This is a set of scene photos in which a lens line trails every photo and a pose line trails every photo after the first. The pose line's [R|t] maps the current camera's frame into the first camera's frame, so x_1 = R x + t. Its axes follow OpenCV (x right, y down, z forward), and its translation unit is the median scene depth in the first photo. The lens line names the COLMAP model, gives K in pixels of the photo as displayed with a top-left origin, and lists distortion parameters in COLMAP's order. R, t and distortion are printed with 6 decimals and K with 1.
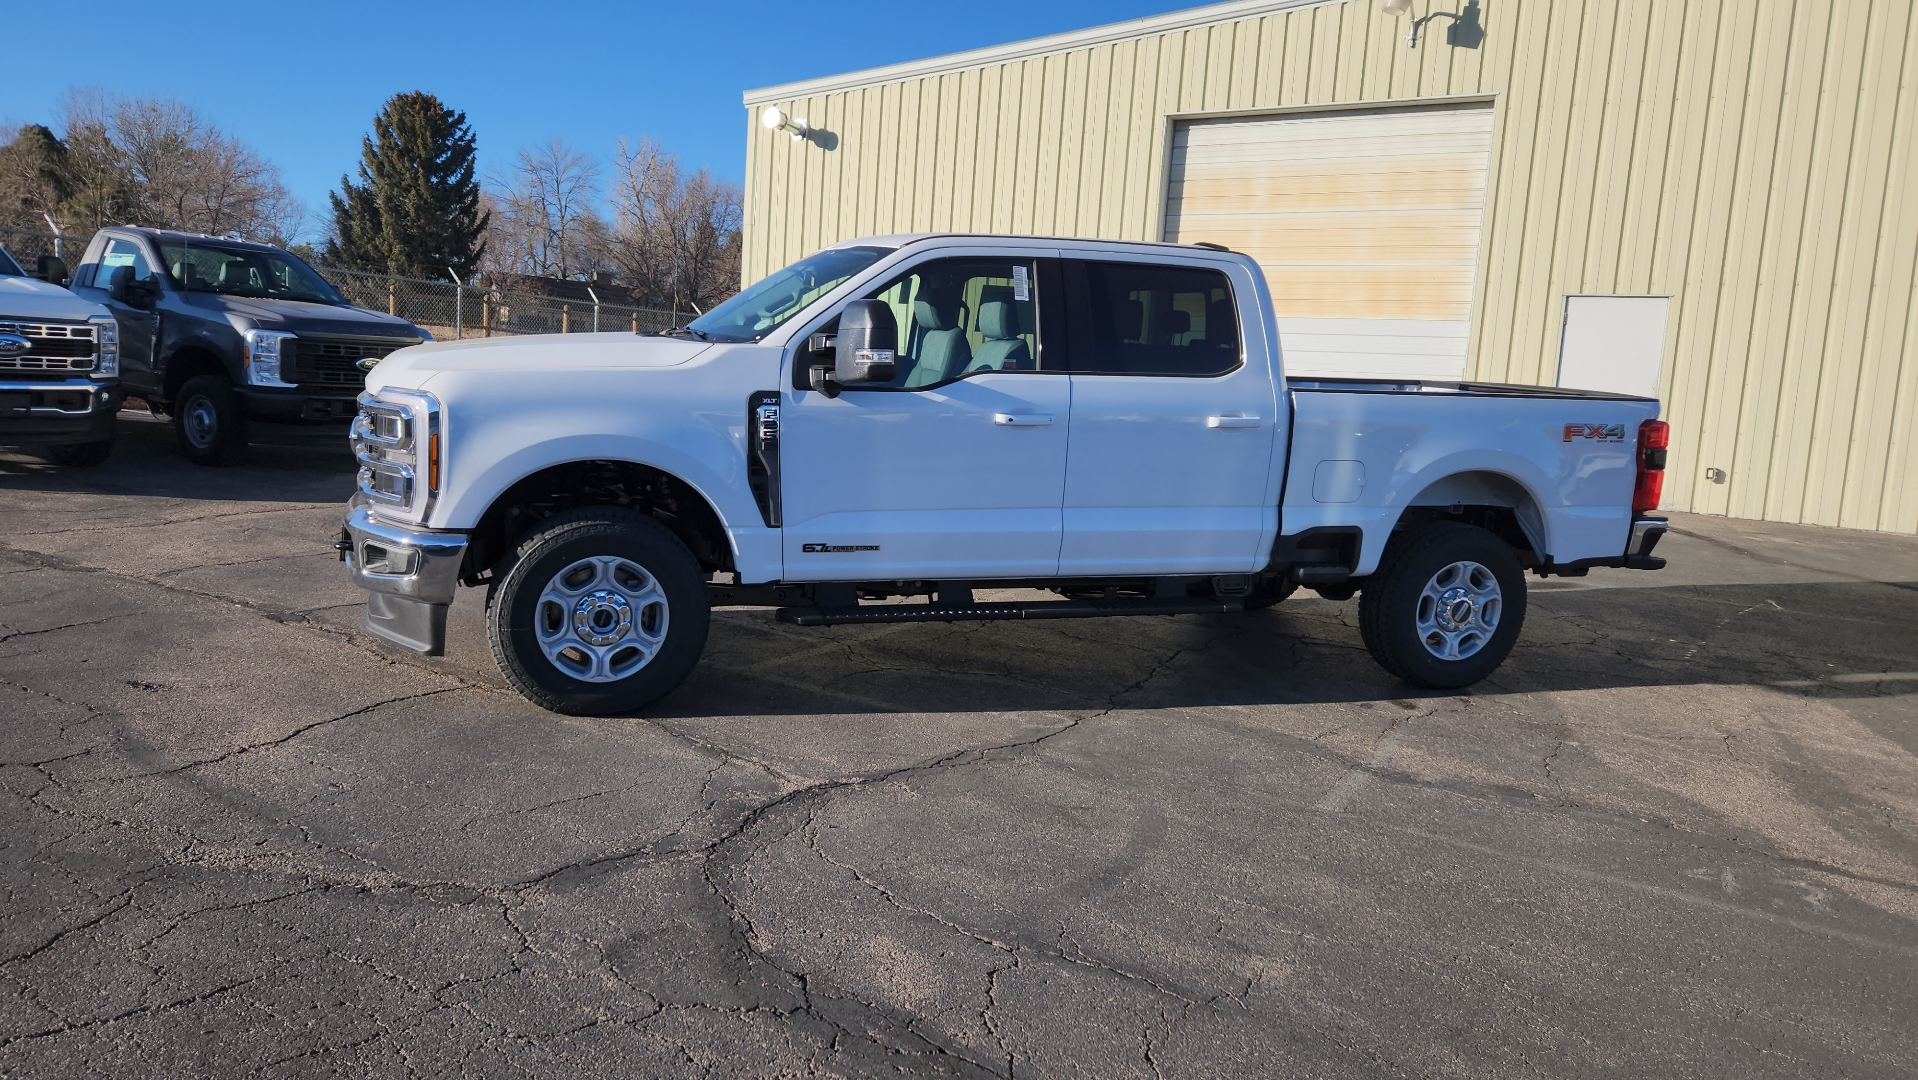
lens RADIAL K [[1261.2, 0, 945.7], [0, 1261.2, 535.9], [0, 0, 1]] dist [0.075235, -0.064089]
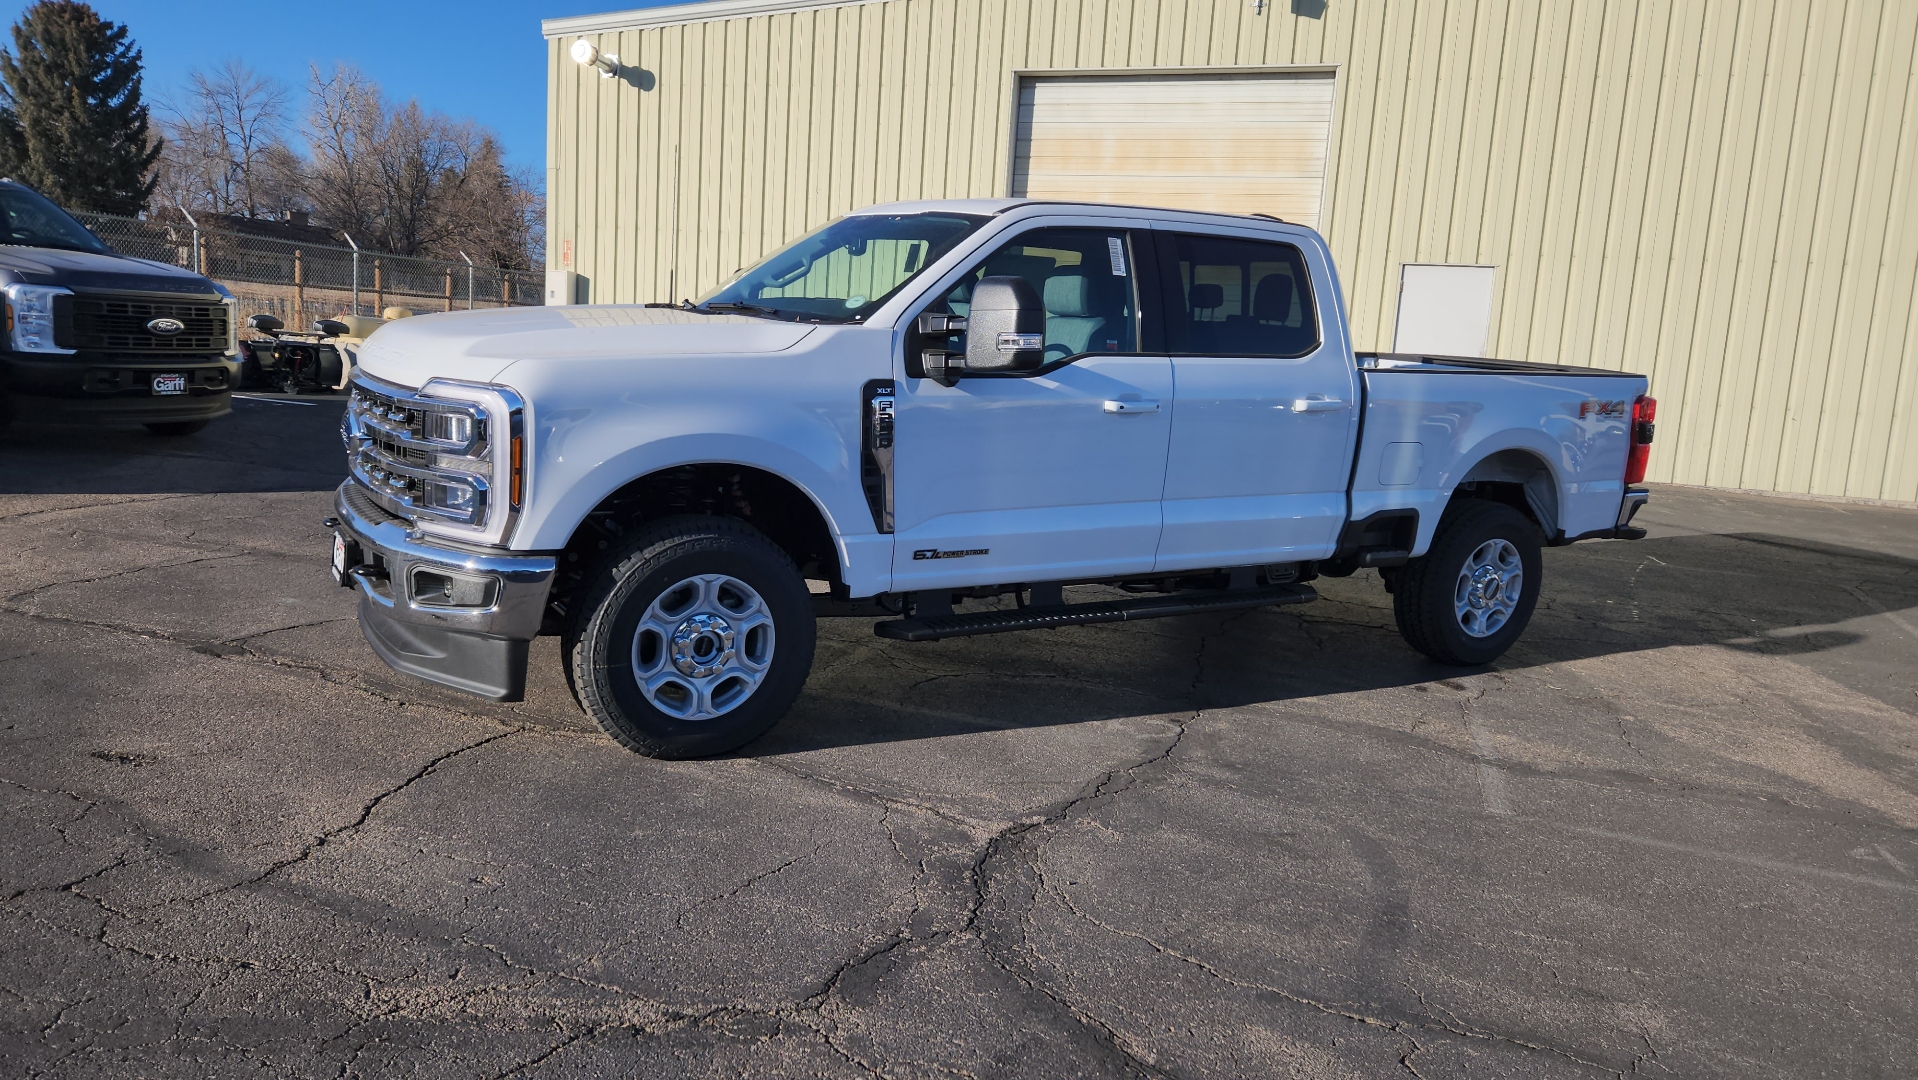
lens RADIAL K [[1258.5, 0, 943.6], [0, 1258.5, 543.6], [0, 0, 1]] dist [0.063886, -0.042289]
pose [[0.979571, -0.030448, 0.198780, -0.217706], [0.021916, 0.998747, 0.044983, -0.030881], [-0.199900, -0.039707, 0.979011, 0.102051]]
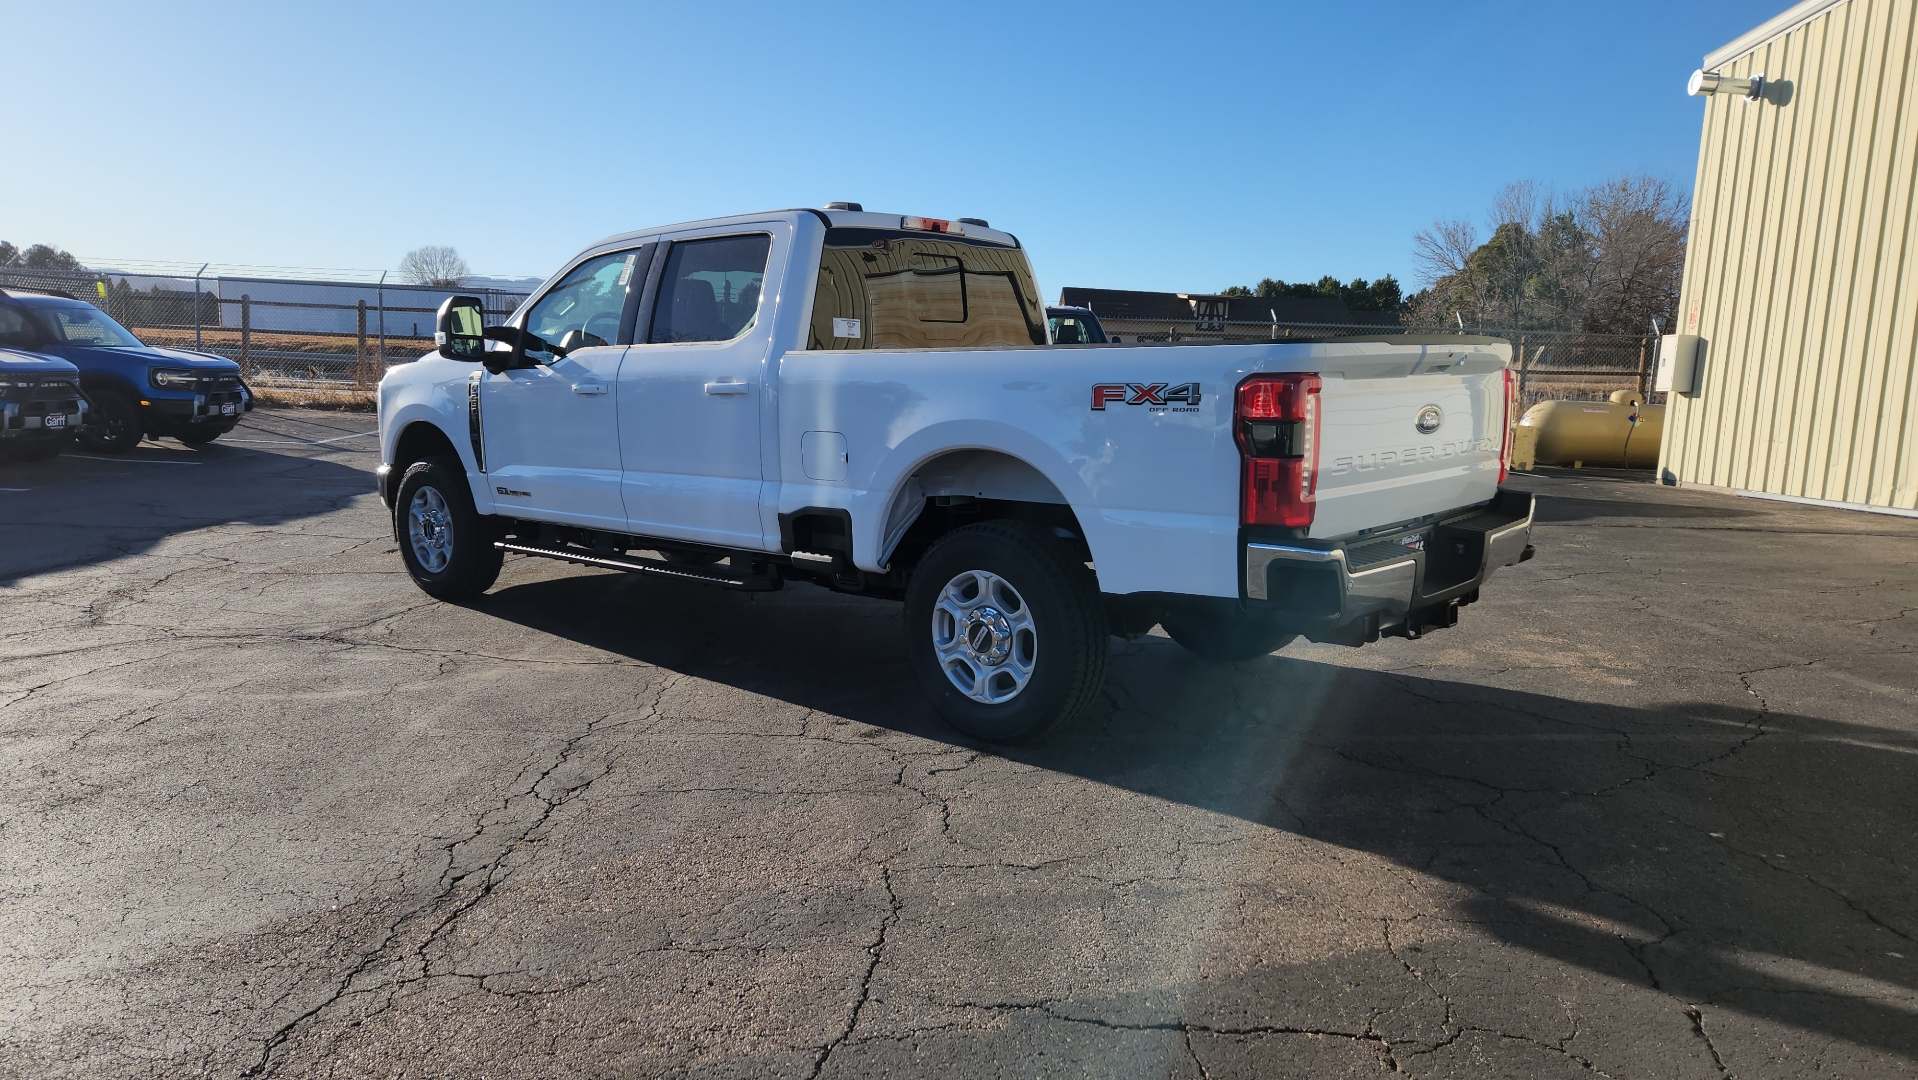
lens RADIAL K [[1267.7, 0, 909.3], [0, 1267.7, 536.3], [0, 0, 1]] dist [0.079287, -0.056875]
pose [[0.486088, 0.063009, -0.871635, 1.025187], [-0.110922, 0.993779, 0.009981, -0.002623], [0.866842, 0.091832, 0.490053, 0.587273]]
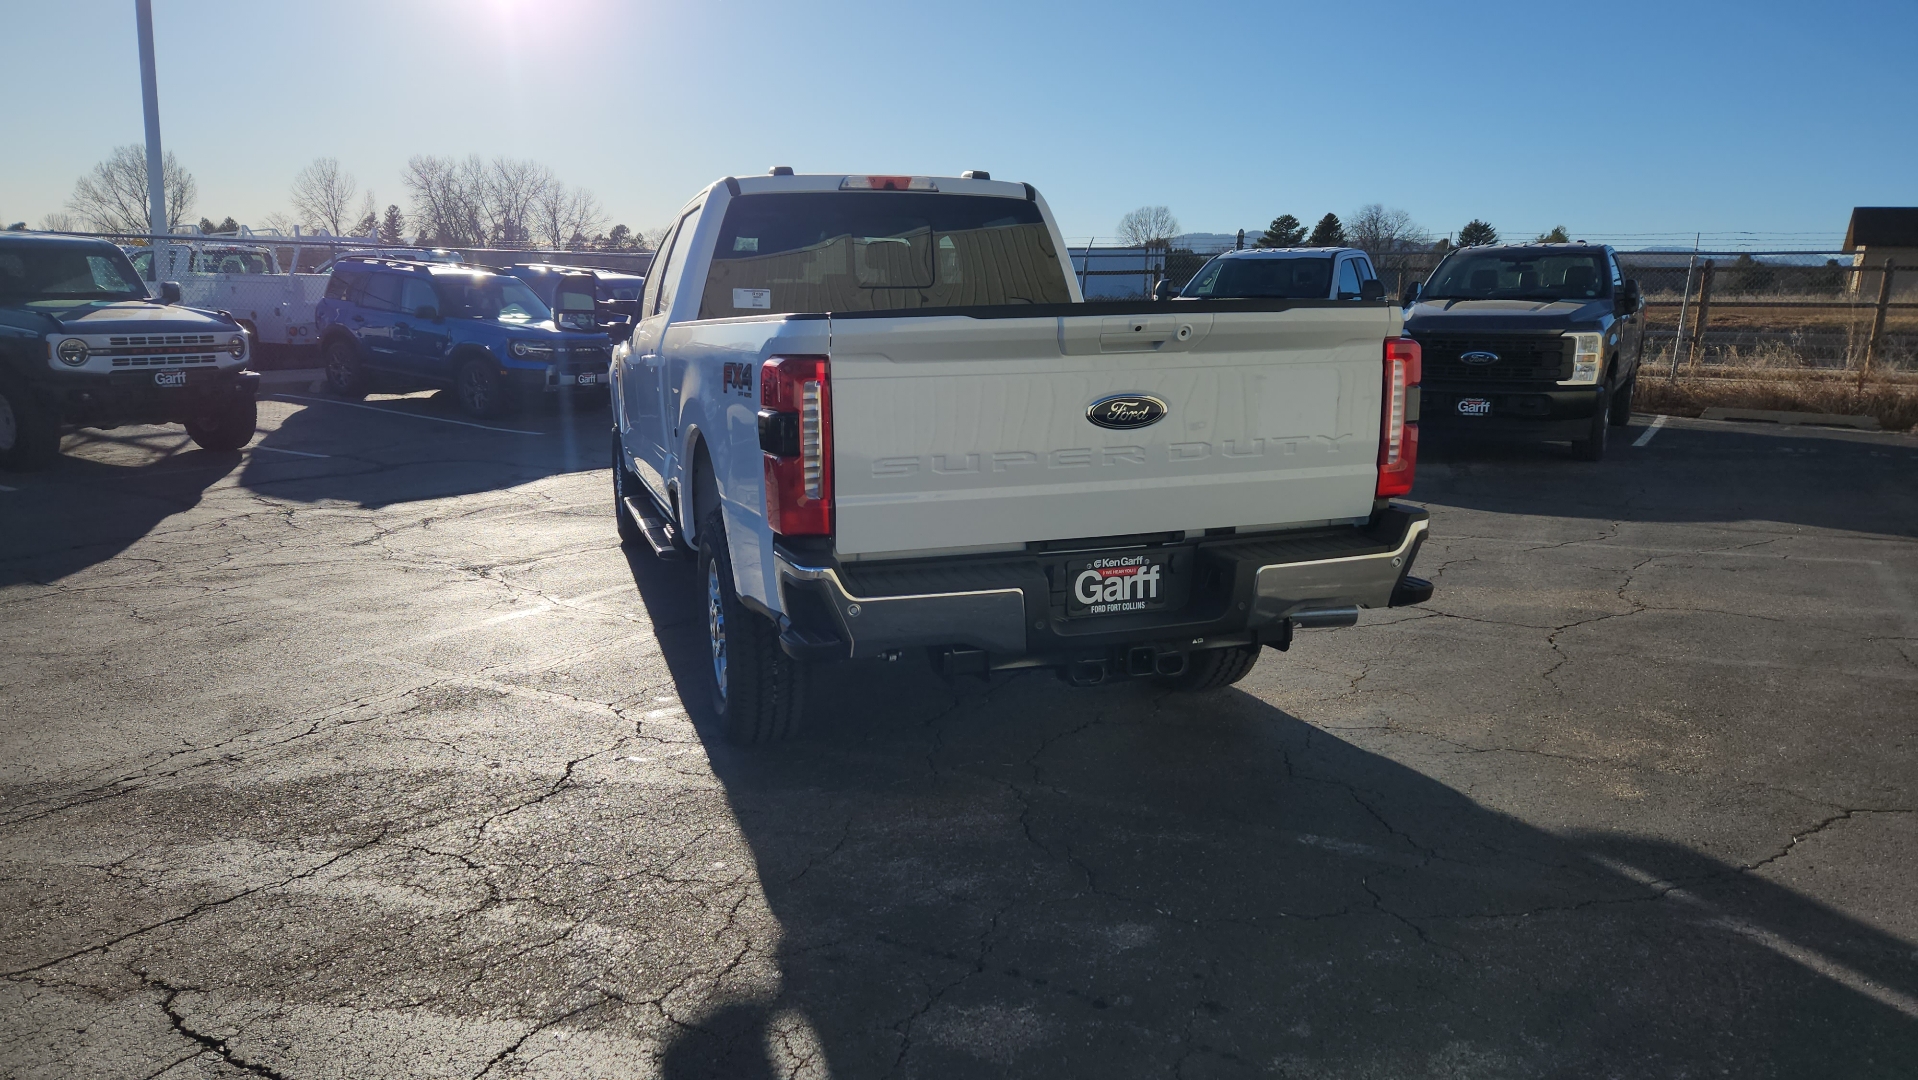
lens RADIAL K [[1260.9, 0, 912.3], [0, 1260.9, 557.5], [0, 0, 1]] dist [0.074306, -0.060819]
pose [[-0.019598, 0.128818, -0.991475, 1.094347], [-0.145372, 0.980760, 0.130299, -0.087568], [0.989183, 0.146686, -0.000494, 1.096907]]
